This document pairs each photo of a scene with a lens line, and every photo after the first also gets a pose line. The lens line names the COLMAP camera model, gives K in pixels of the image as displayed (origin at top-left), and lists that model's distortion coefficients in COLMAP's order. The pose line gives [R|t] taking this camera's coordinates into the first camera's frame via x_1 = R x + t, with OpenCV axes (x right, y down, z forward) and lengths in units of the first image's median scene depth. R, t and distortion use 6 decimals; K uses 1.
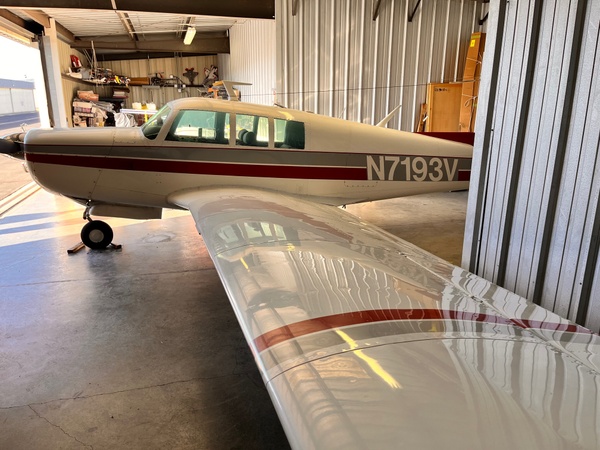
lens RADIAL K [[448.3, 0, 300.0], [0, 448.3, 225.0], [0, 0, 1]] dist [0.002614, 0.002602]
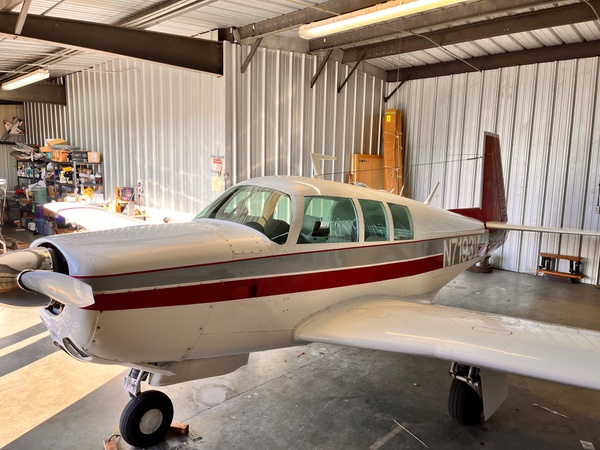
lens RADIAL K [[448.3, 0, 300.0], [0, 448.3, 225.0], [0, 0, 1]] dist [0.002614, 0.002602]
pose [[0.862003, -0.050780, 0.504353, -0.348245], [0.114880, 0.988651, -0.096804, -0.086371], [-0.493714, 0.141385, 0.858054, 0.252481]]
